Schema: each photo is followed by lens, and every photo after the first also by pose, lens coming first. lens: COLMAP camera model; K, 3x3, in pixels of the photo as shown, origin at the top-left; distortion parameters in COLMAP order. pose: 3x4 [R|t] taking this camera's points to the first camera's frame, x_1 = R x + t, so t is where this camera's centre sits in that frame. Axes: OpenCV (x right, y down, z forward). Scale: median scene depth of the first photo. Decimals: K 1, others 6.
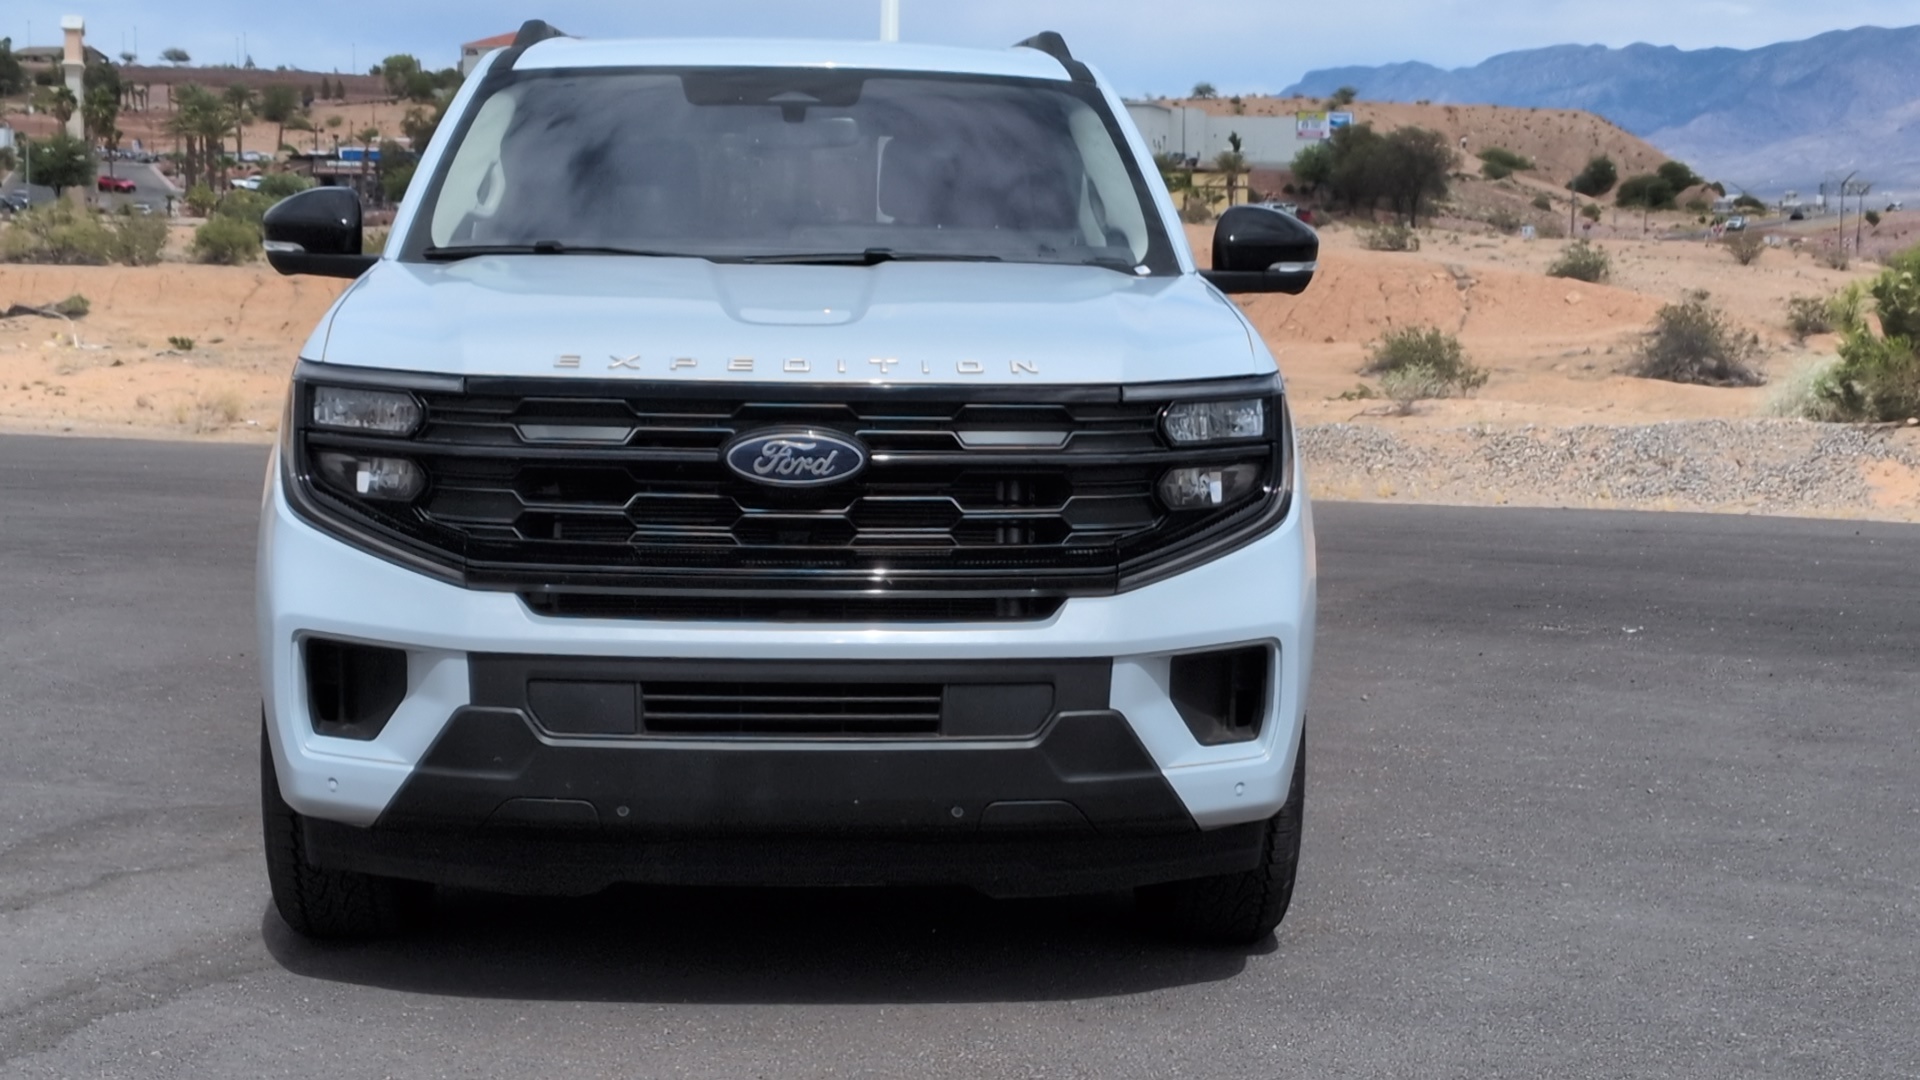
lens RADIAL K [[3417.8, 0, 925.9], [0, 3417.8, 538.2], [0, 0, 1]] dist [0.026053, 0.153713]
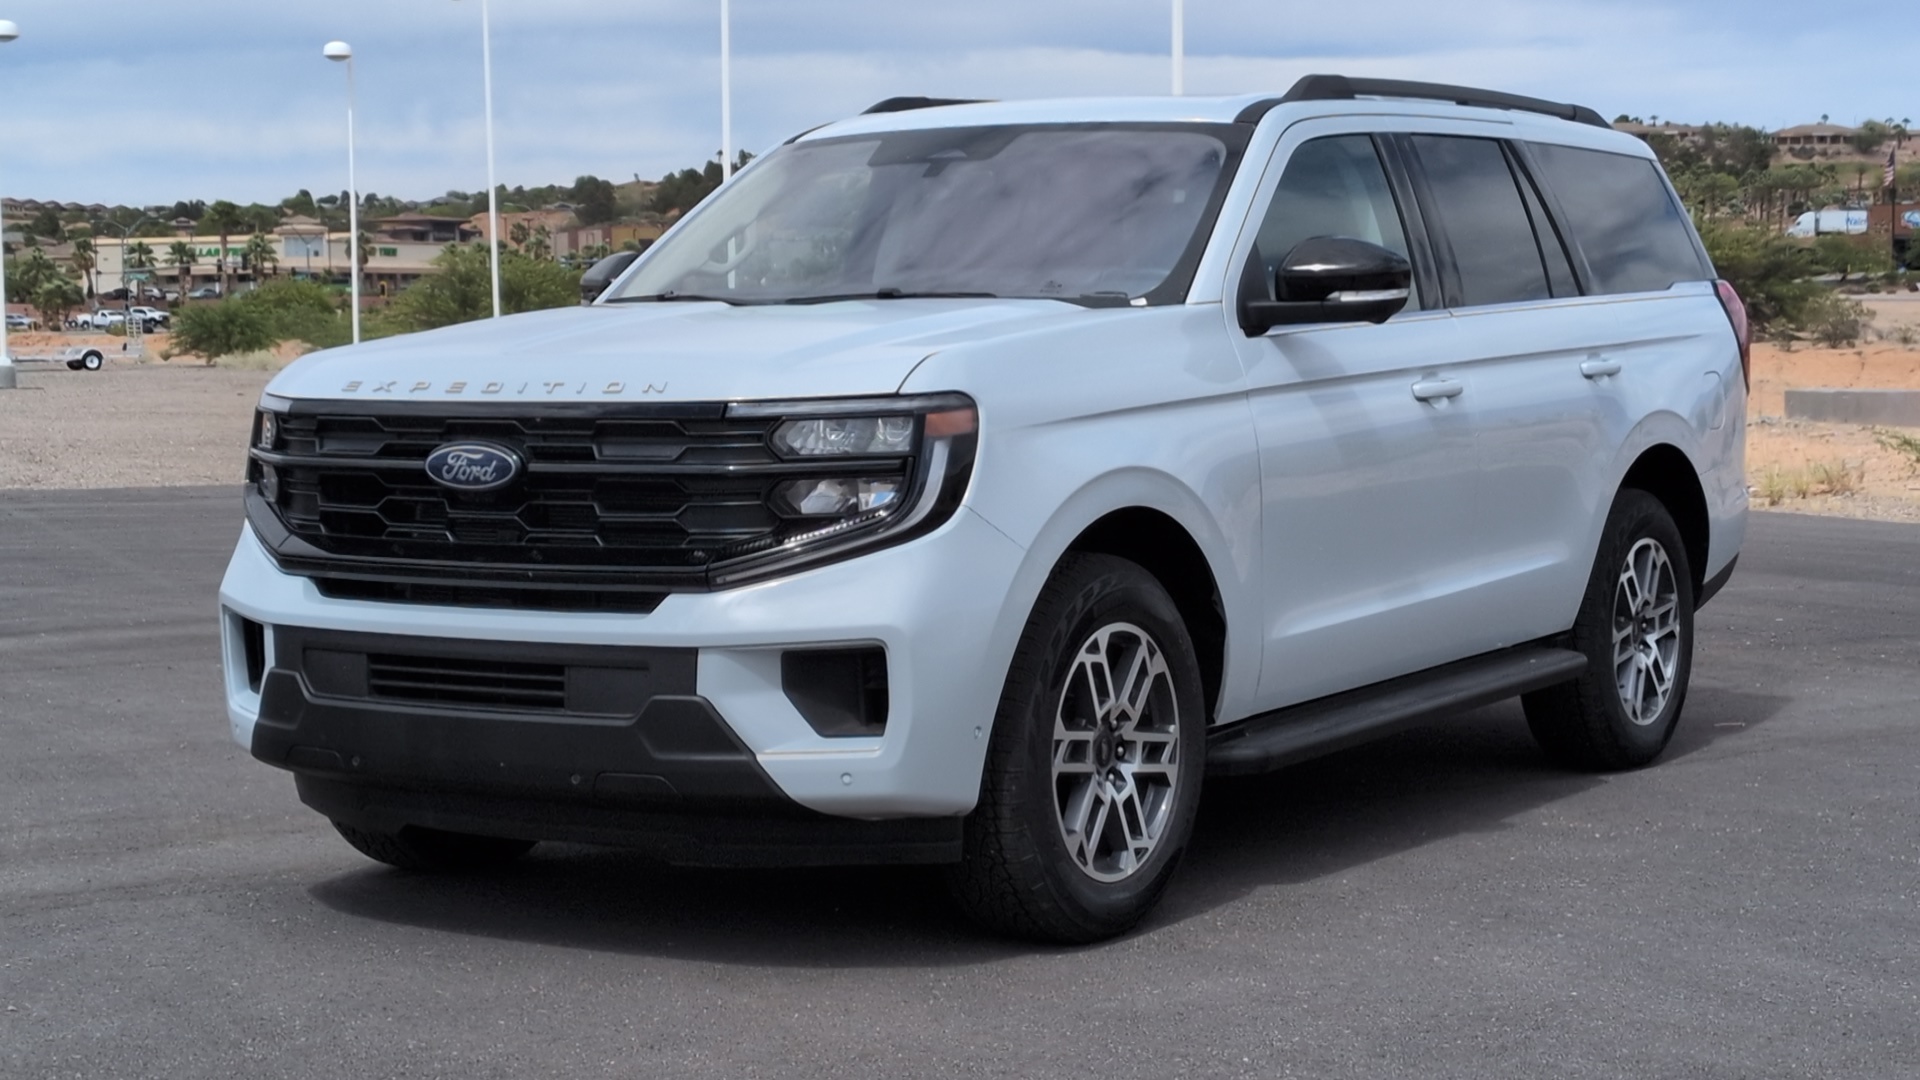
lens RADIAL K [[3417.8, 0, 925.9], [0, 3417.8, 538.2], [0, 0, 1]] dist [0.026053, 0.153713]
pose [[0.820495, 0.017798, -0.571376, 0.745363], [-0.030152, 0.999471, -0.012165, 0.010352], [0.570858, 0.027210, 0.820598, 0.132213]]
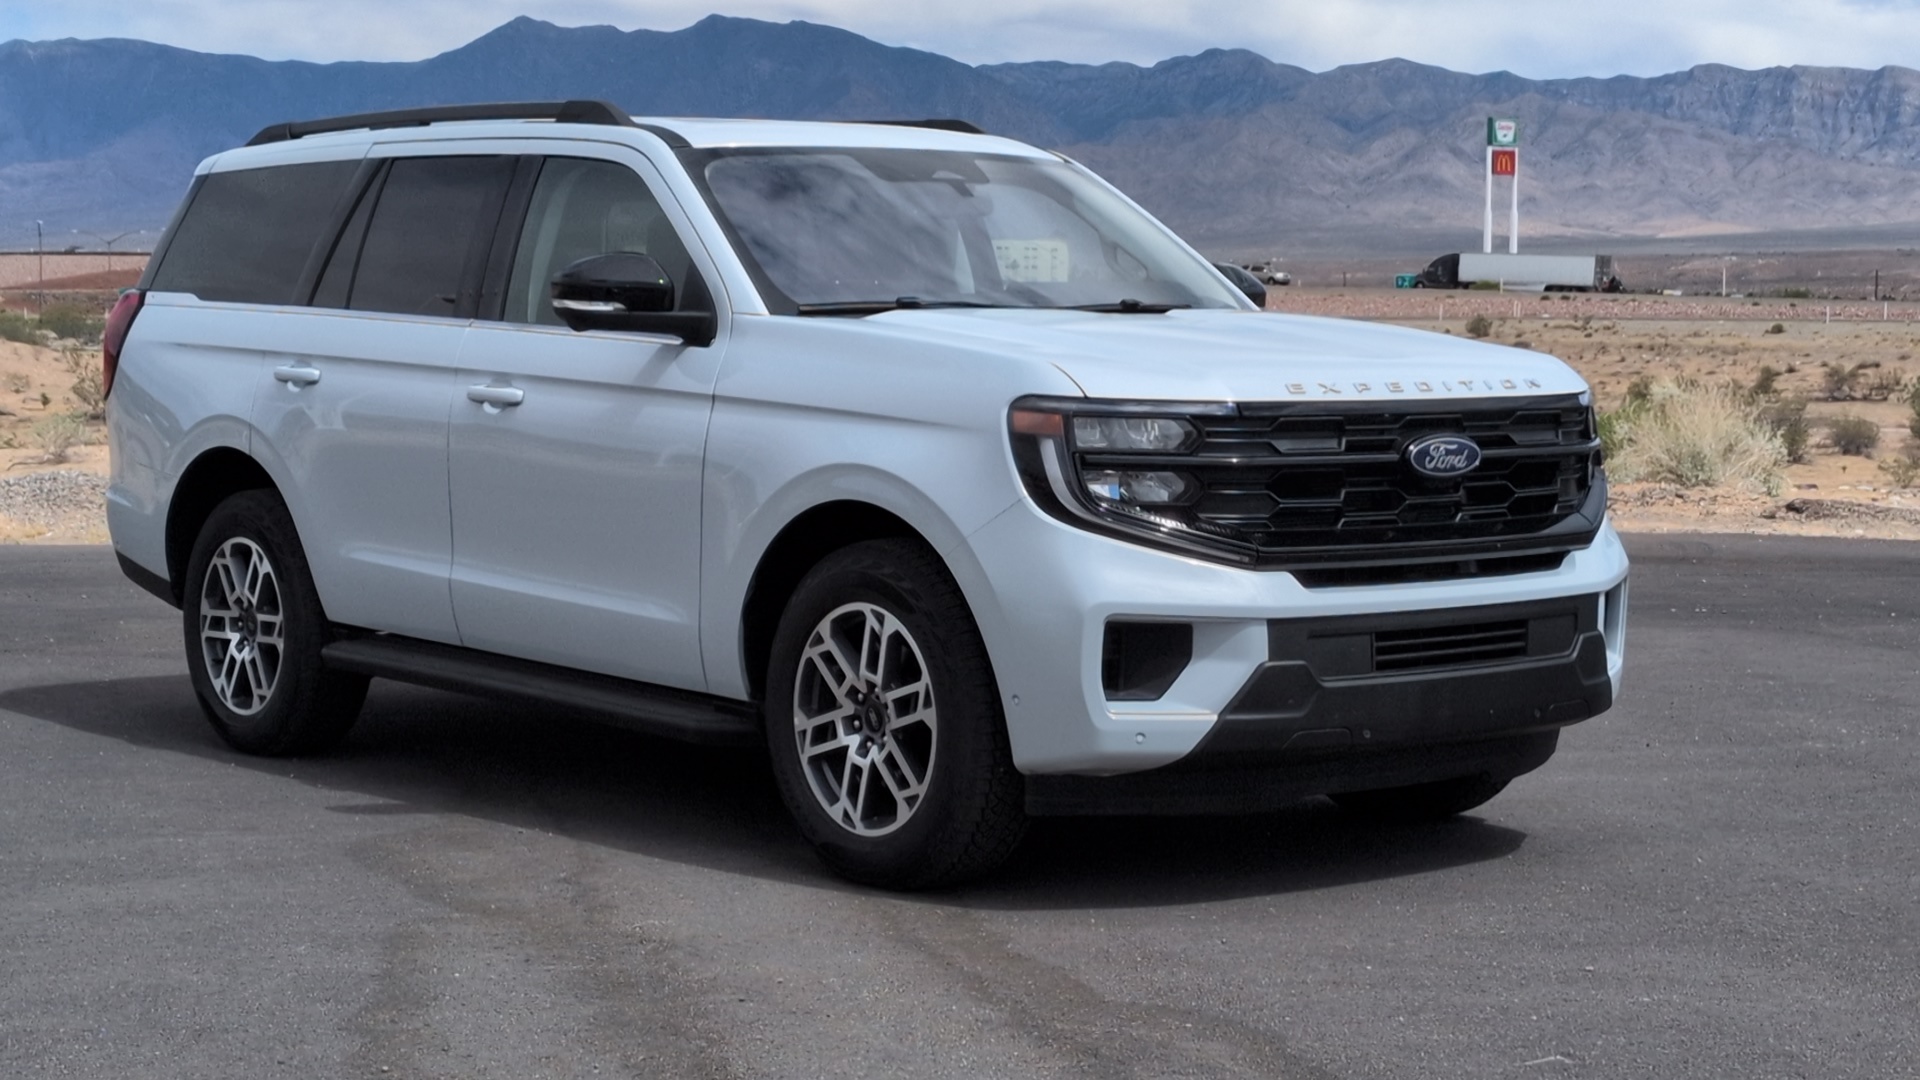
lens RADIAL K [[3417.8, 0, 925.9], [0, 3417.8, 538.2], [0, 0, 1]] dist [0.026053, 0.153713]
pose [[0.799558, -0.055314, 0.598036, -0.981056], [0.063850, 0.997935, 0.006936, -0.013517], [-0.597185, 0.032639, 0.801439, 0.059002]]
